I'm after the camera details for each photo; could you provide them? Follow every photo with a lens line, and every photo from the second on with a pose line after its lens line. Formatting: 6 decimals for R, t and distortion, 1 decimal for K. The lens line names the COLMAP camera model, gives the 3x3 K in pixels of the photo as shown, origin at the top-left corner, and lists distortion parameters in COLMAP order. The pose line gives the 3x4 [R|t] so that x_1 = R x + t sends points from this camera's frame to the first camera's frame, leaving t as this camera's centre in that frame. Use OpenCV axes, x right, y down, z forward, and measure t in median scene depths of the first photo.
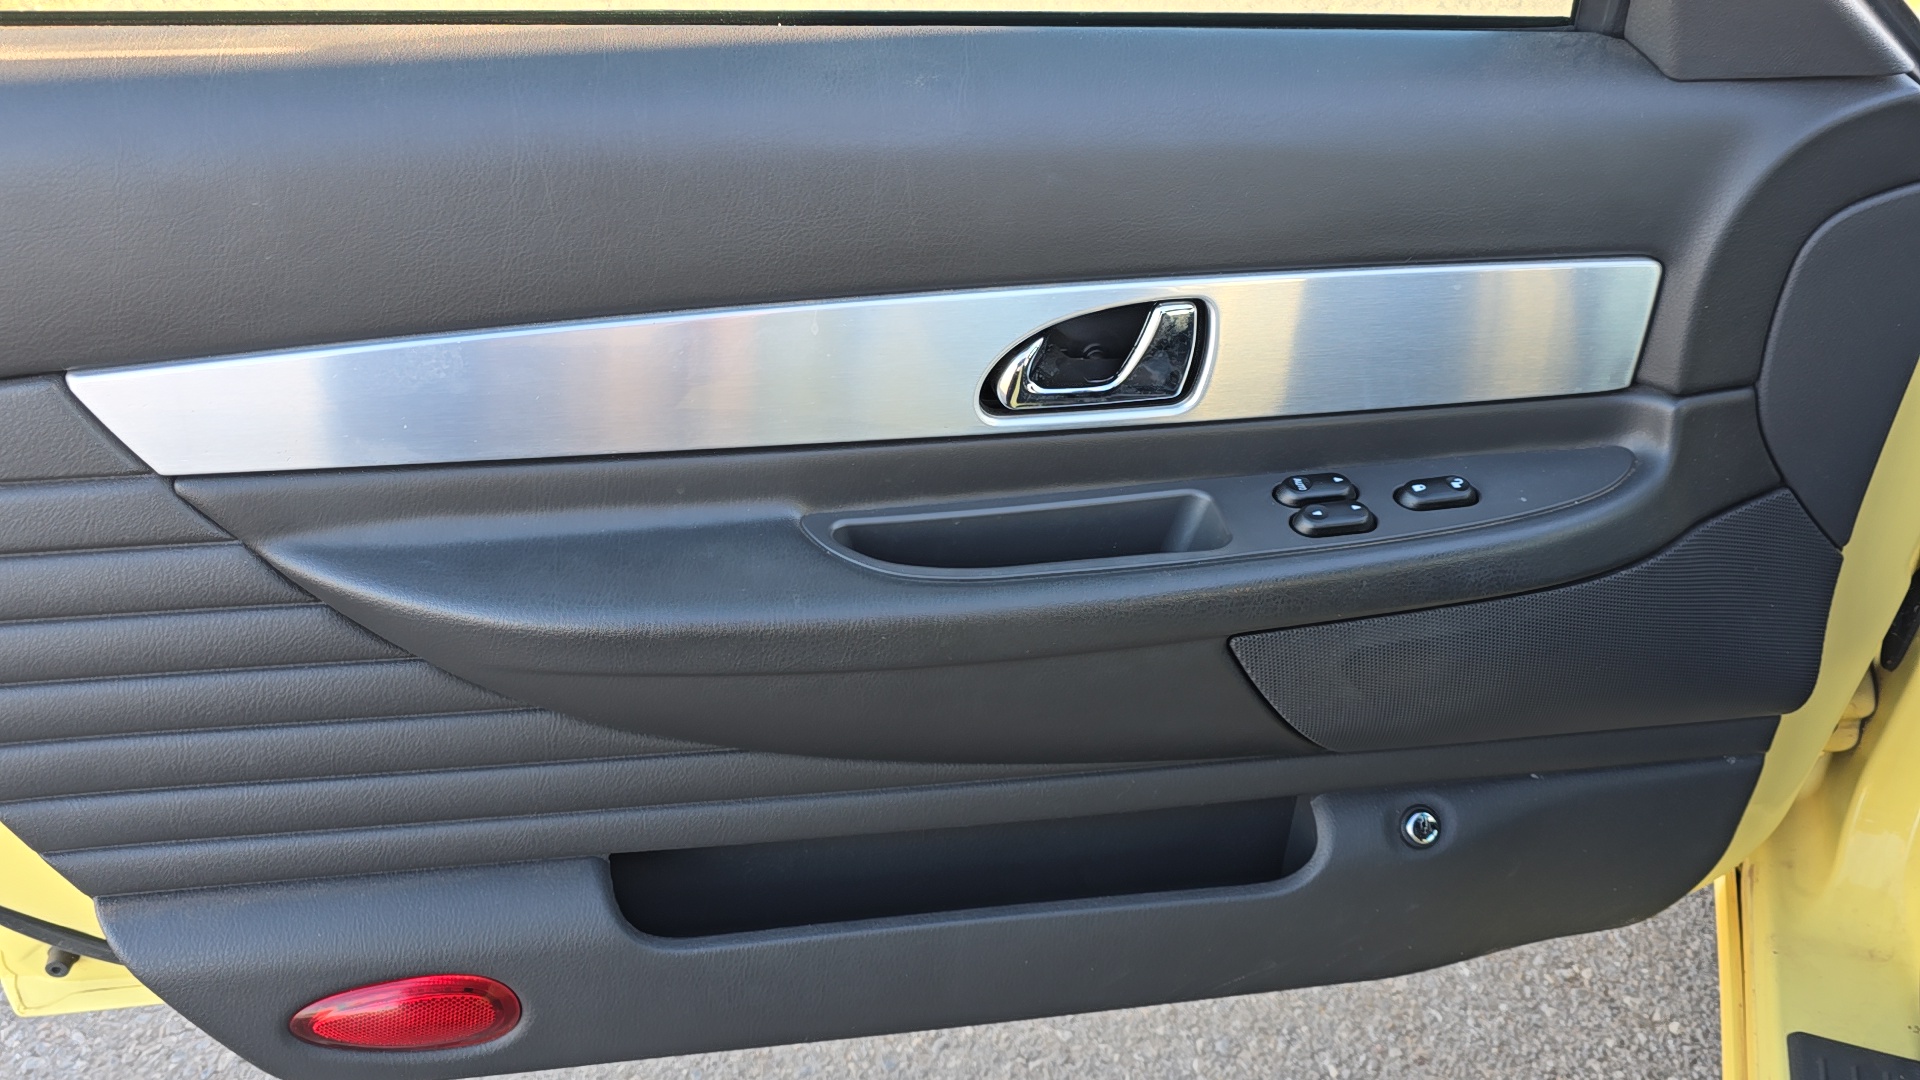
lens RADIAL K [[1583.5, 0, 964.2], [0, 1583.5, 553.6], [0, 0, 1]] dist [-0.022554, 0.012997]
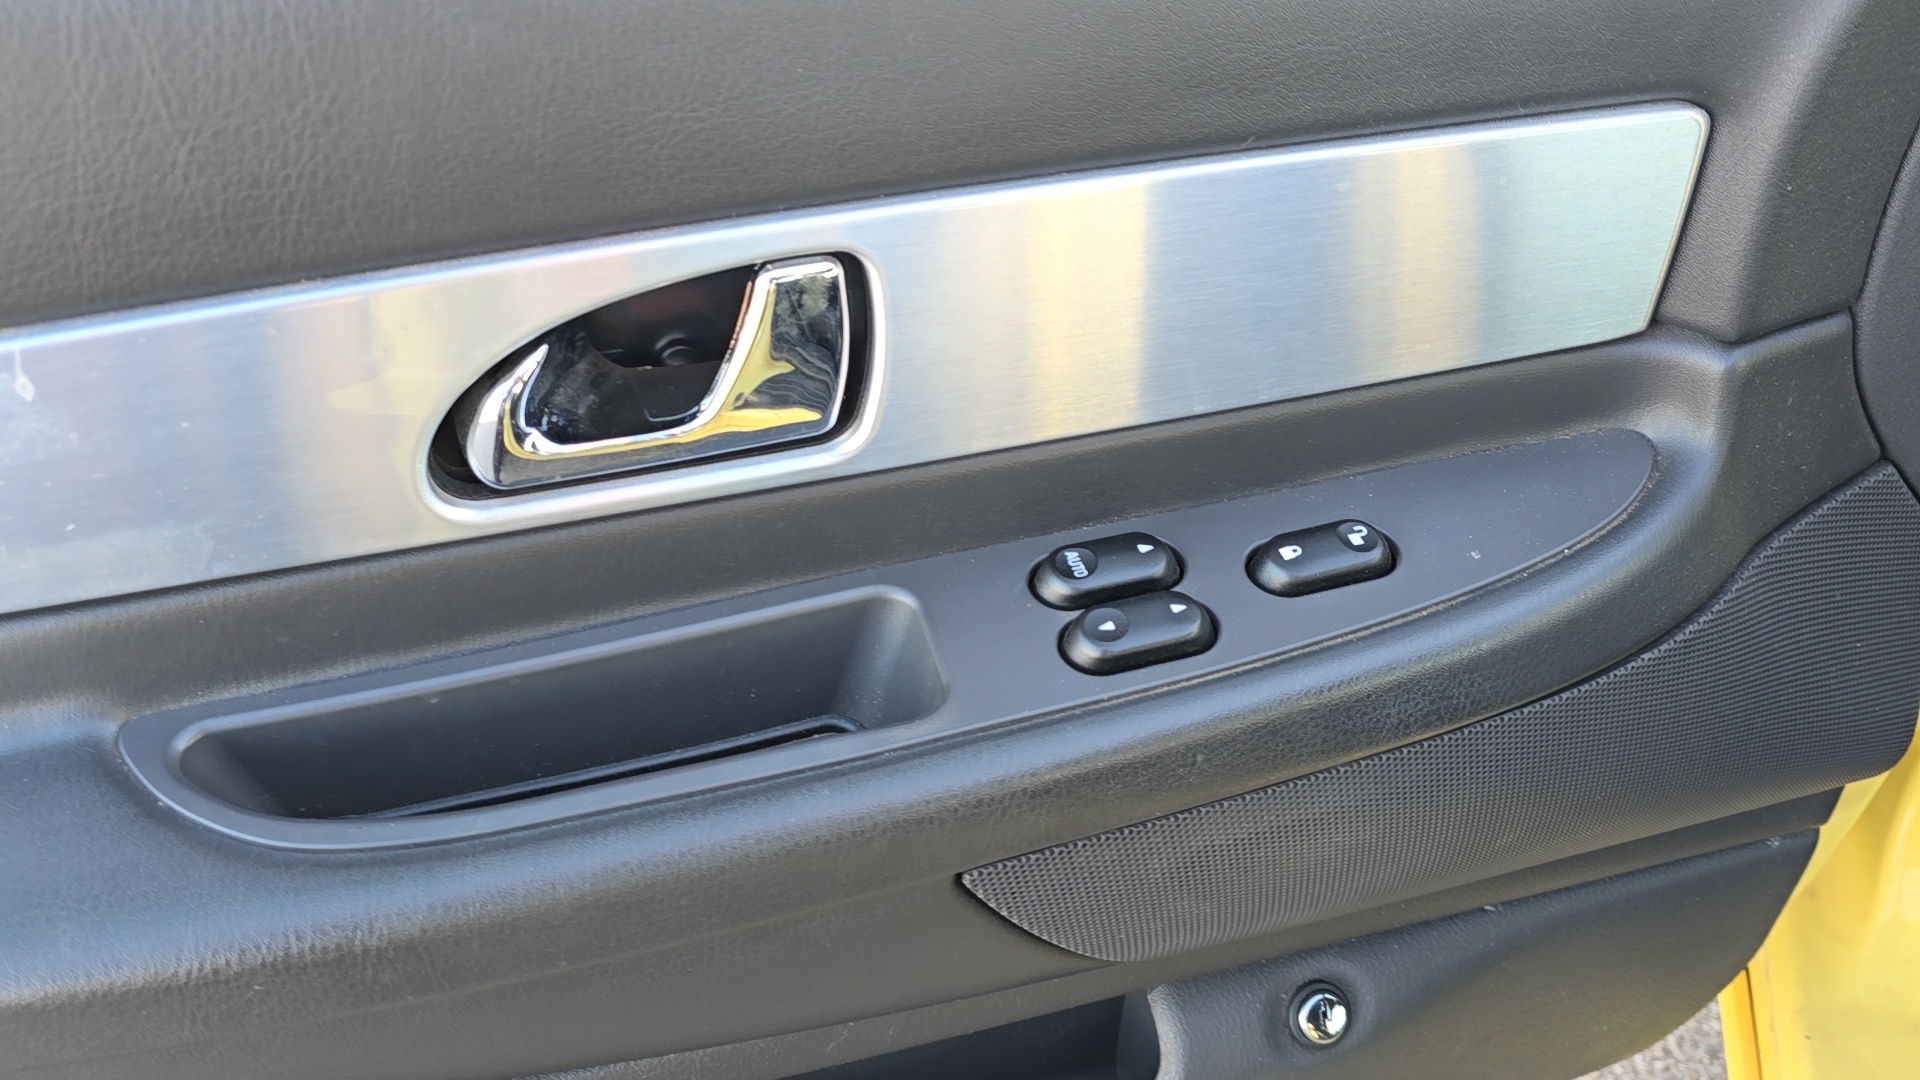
lens RADIAL K [[1583.5, 0, 958.9], [0, 1583.5, 522.8], [0, 0, 1]] dist [-0.022554, 0.012997]
pose [[0.994751, -0.080653, 0.062976, 0.138522], [0.073718, 0.991672, 0.105604, -0.118541], [-0.070968, -0.100407, 0.992412, 0.460766]]
